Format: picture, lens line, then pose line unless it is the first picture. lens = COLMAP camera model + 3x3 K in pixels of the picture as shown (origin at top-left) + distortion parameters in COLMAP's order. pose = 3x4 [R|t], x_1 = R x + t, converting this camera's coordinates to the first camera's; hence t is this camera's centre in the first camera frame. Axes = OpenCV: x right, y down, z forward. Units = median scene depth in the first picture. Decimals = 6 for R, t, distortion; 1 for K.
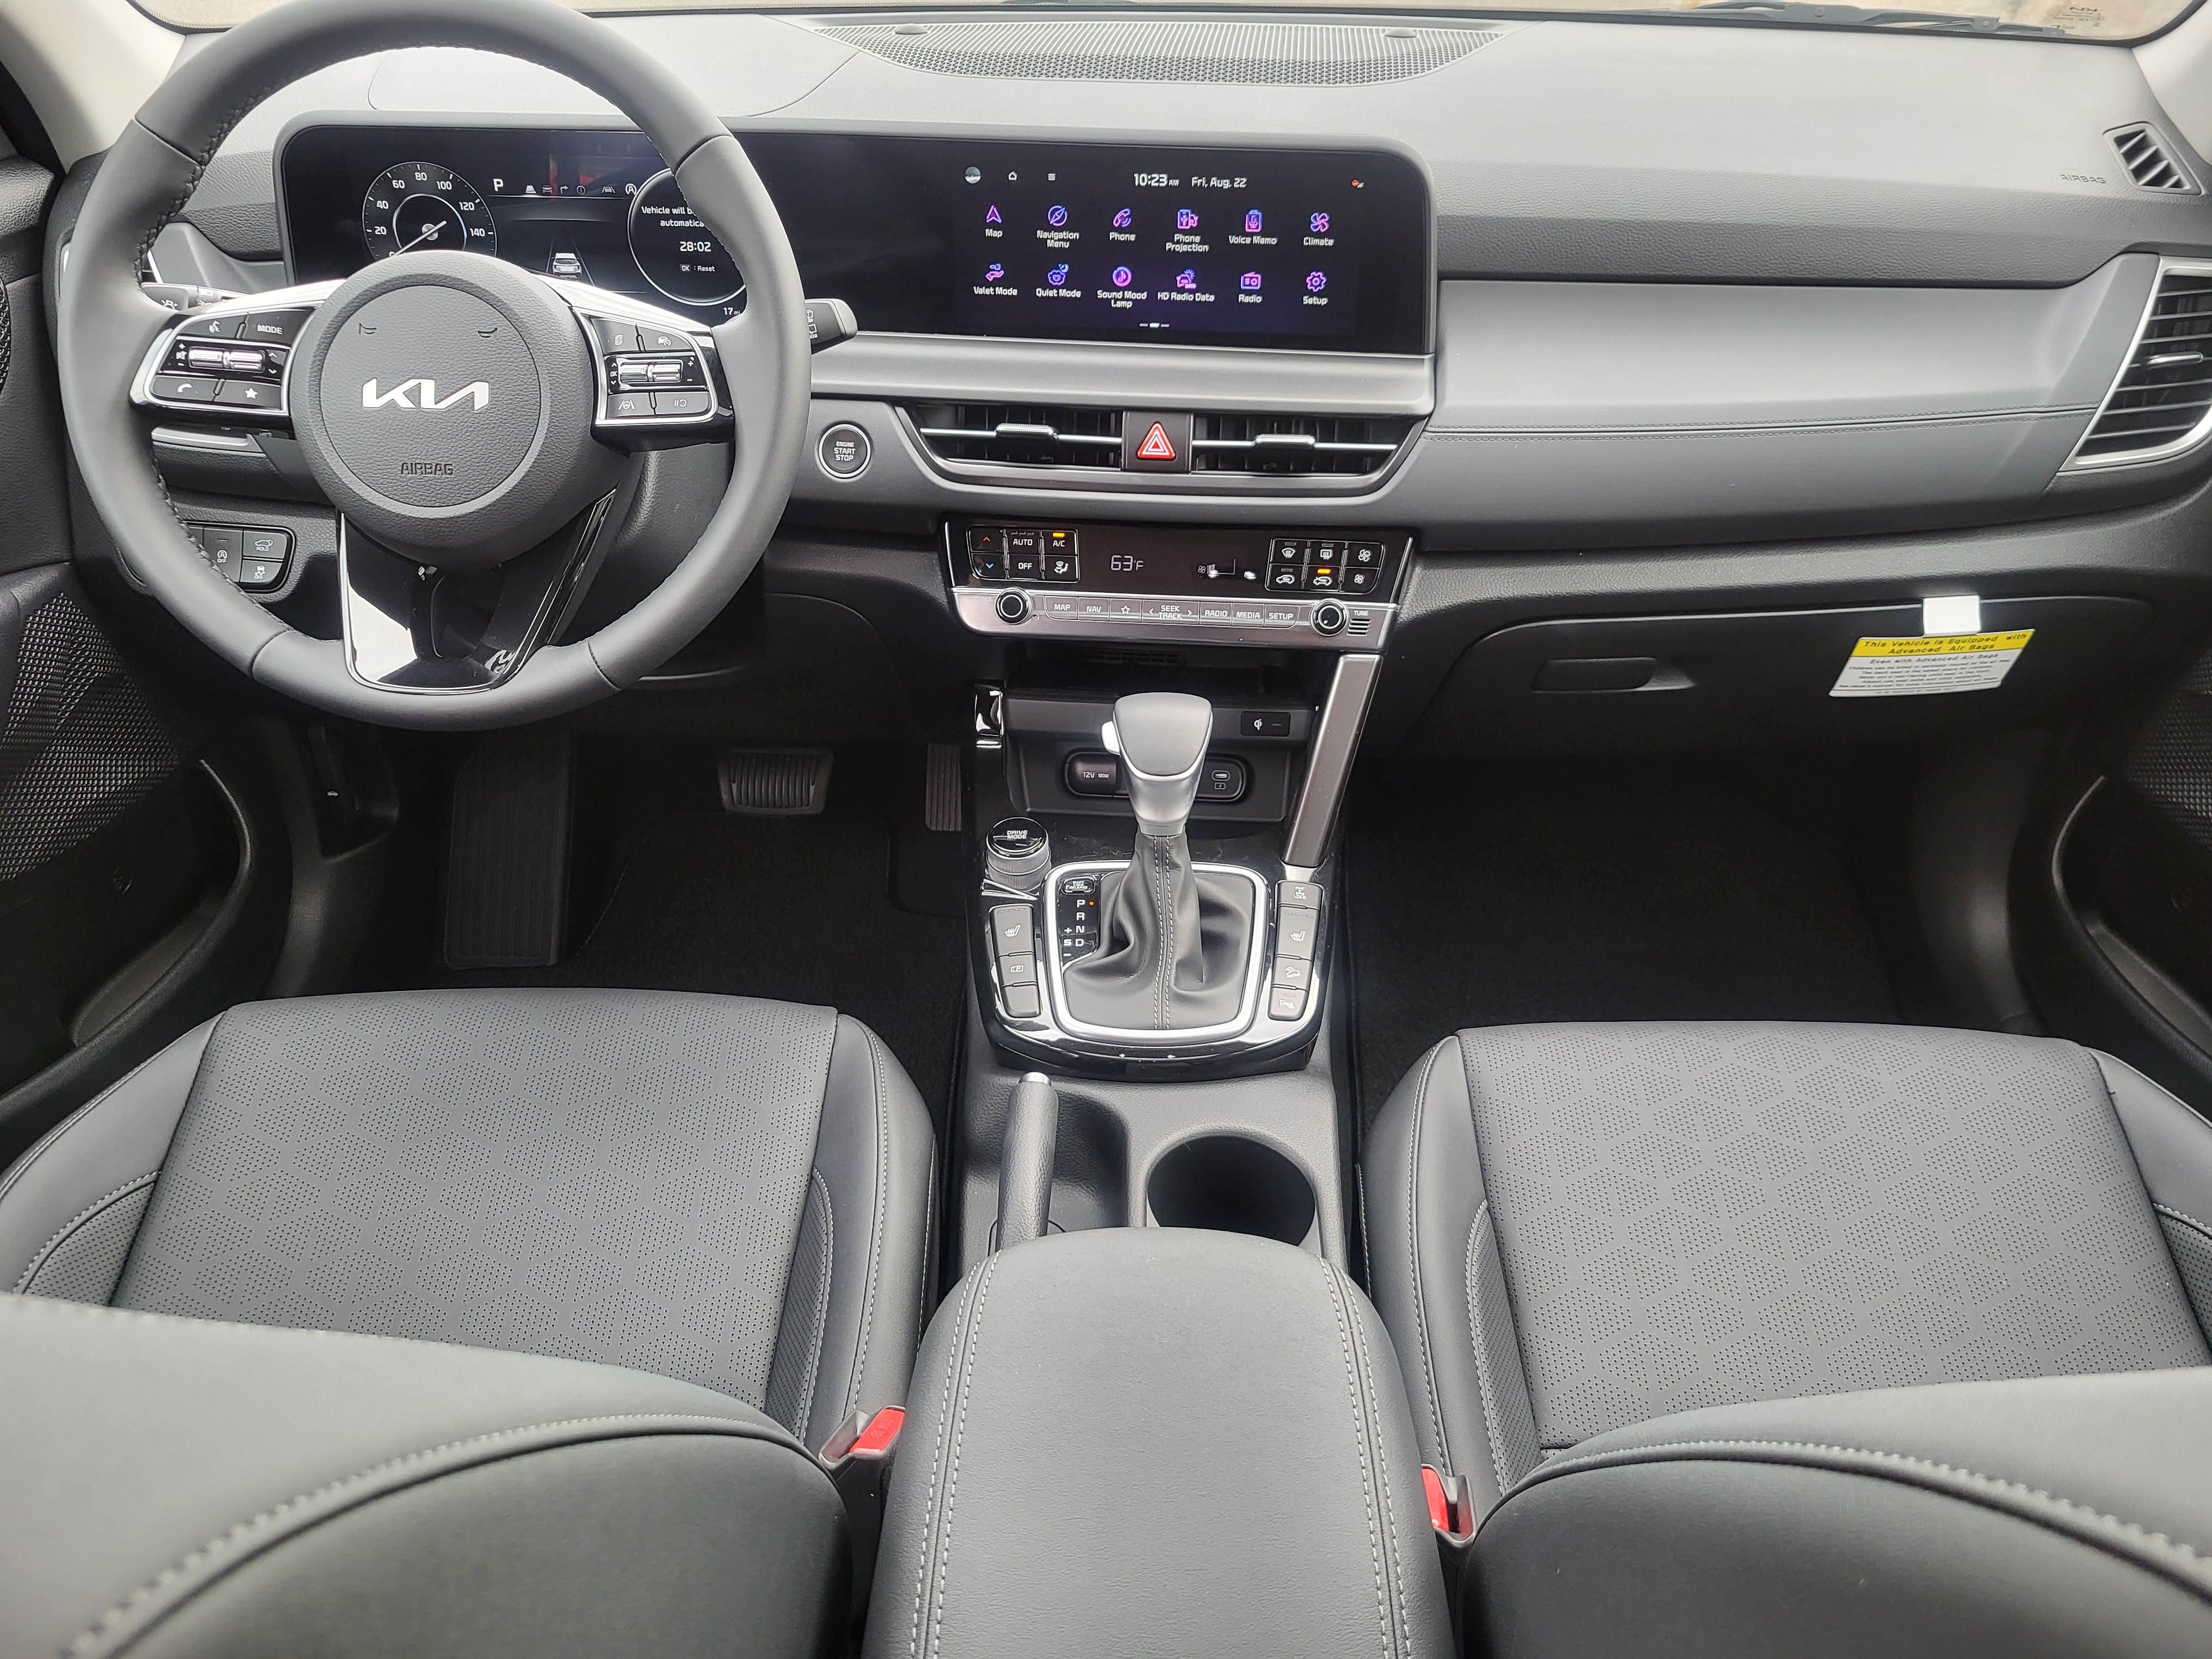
lens RADIAL K [[1675.6, 0, 1122.4], [0, 1675.6, 801.5], [0, 0, 1]] dist [0.041674, -0.013529]
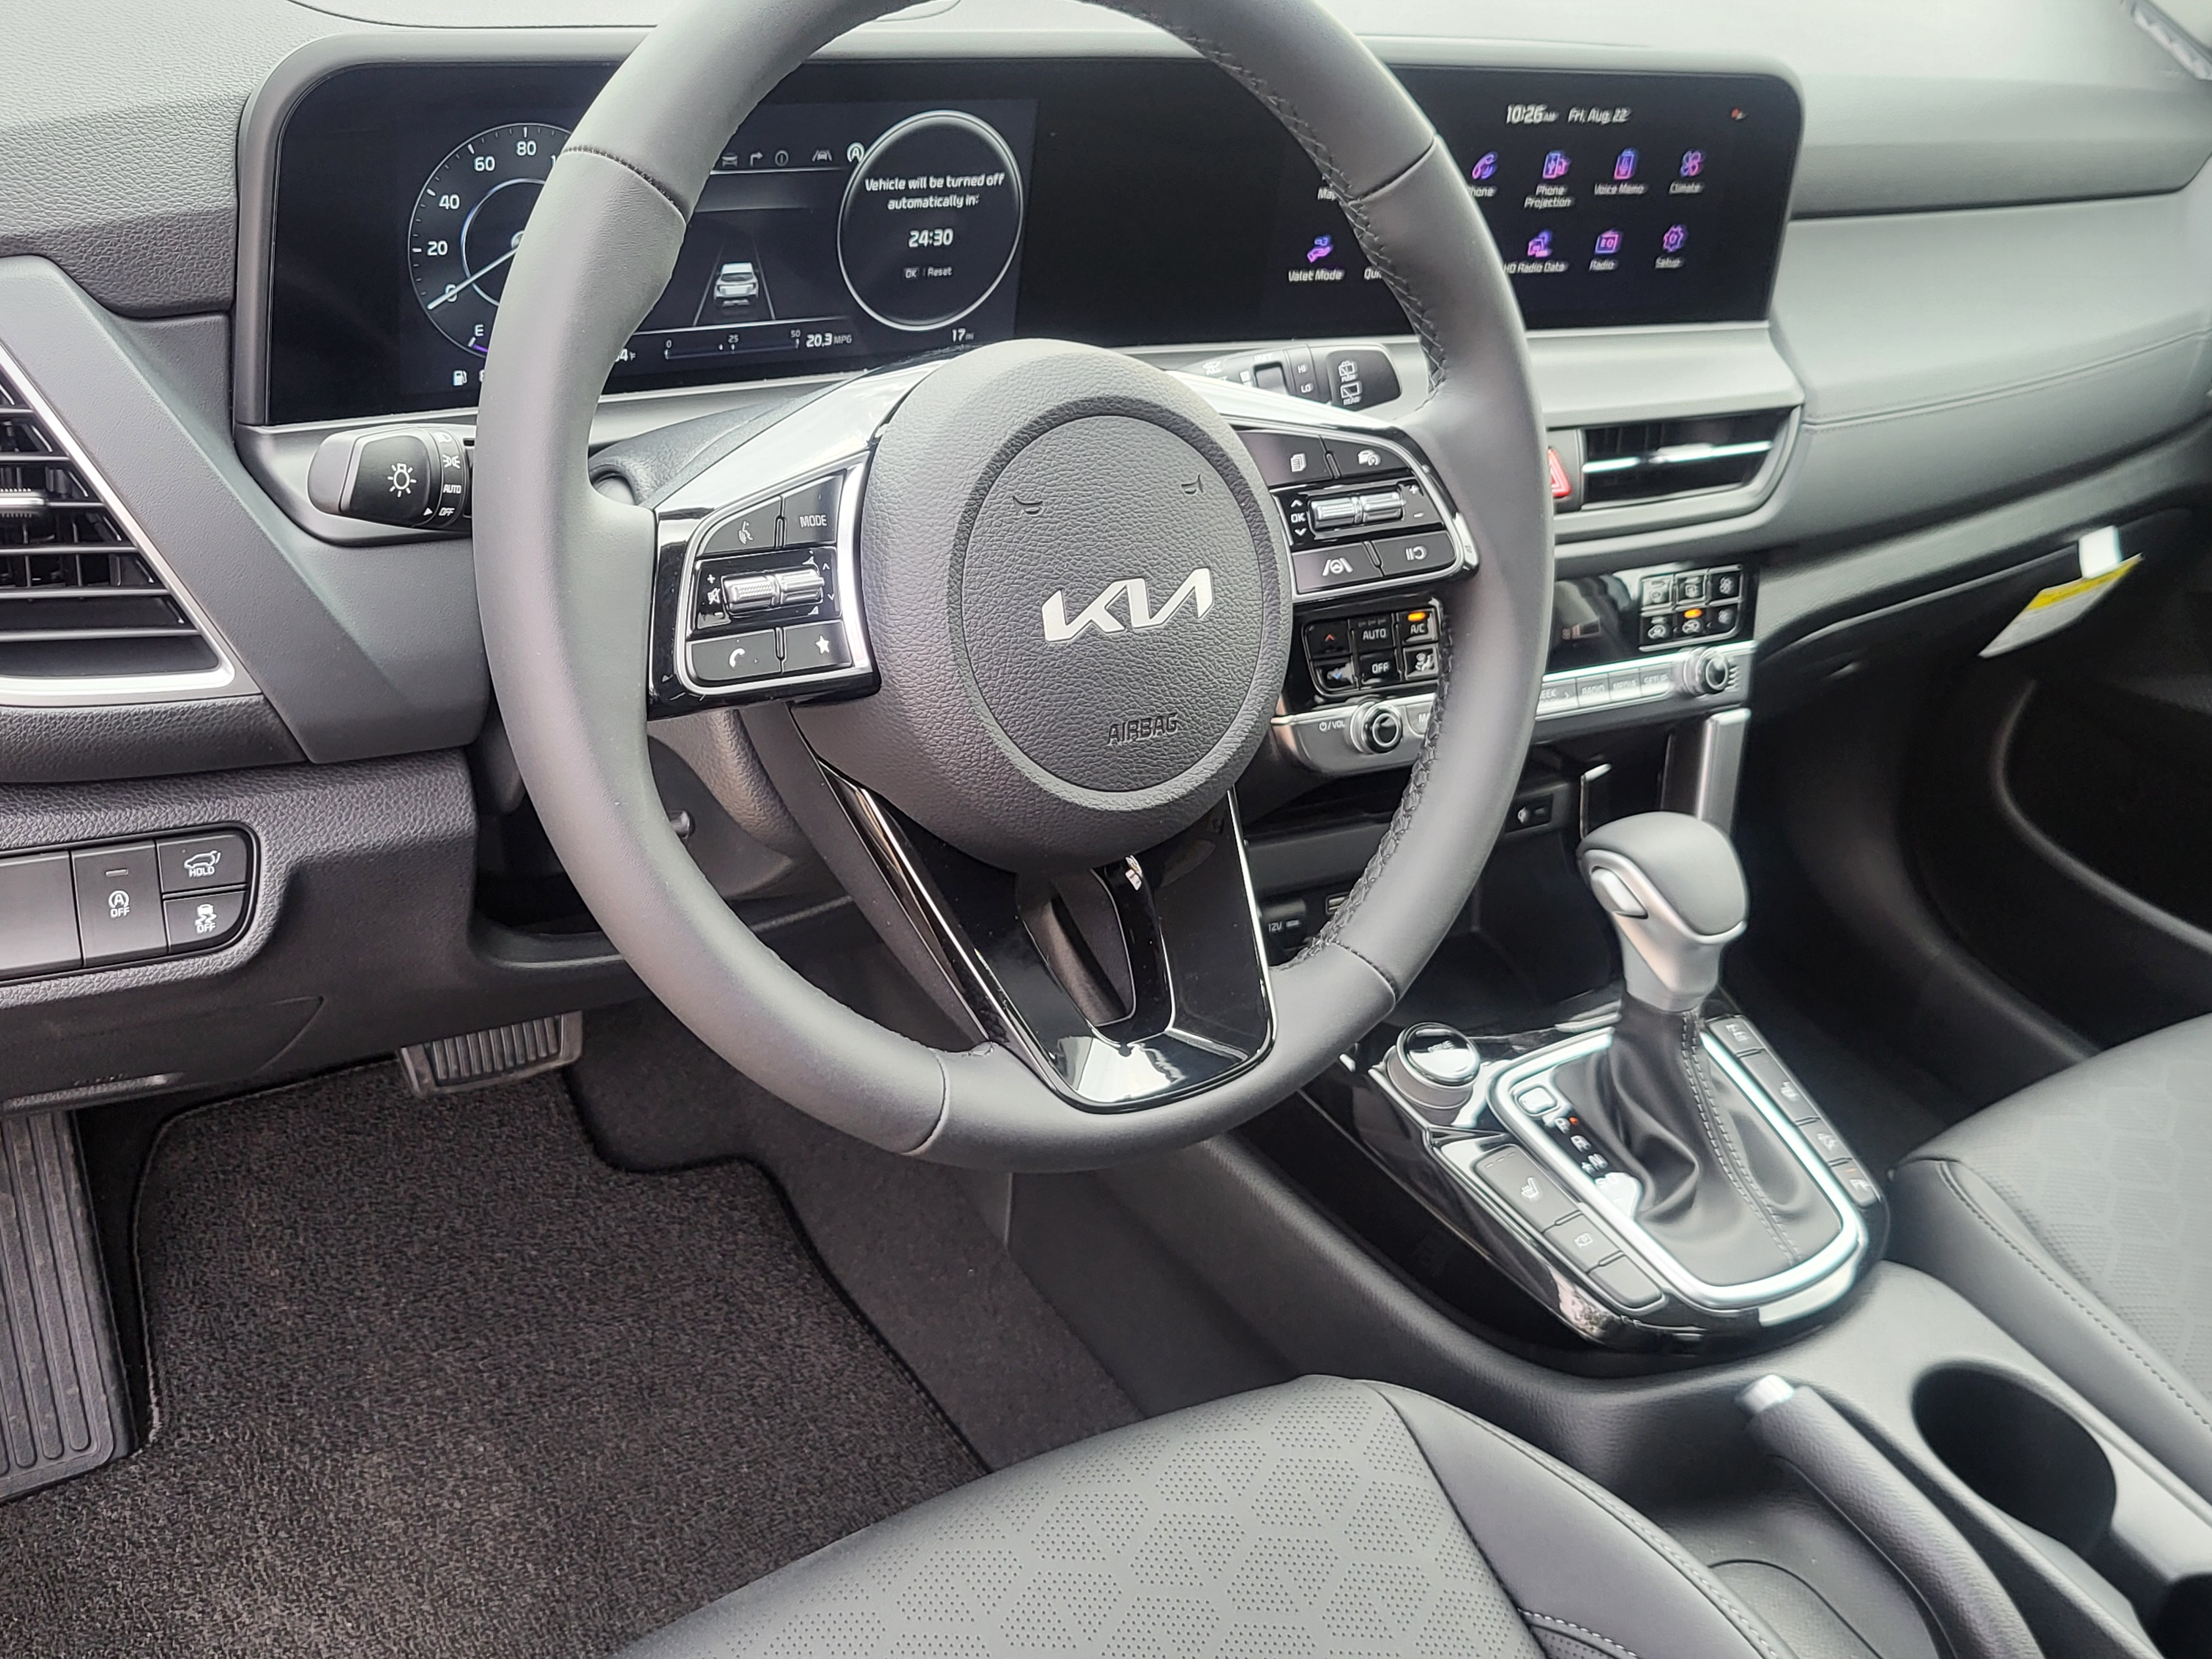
lens RADIAL K [[2380.9, 0, 1077.6], [0, 2380.9, 792.6], [0, 0, 1]] dist [0.018559, -0.001623]
pose [[0.805797, -0.190716, 0.560641, -0.734103], [0.161167, 0.981613, 0.102278, -0.215643], [-0.569839, 0.007941, 0.821718, 0.275710]]
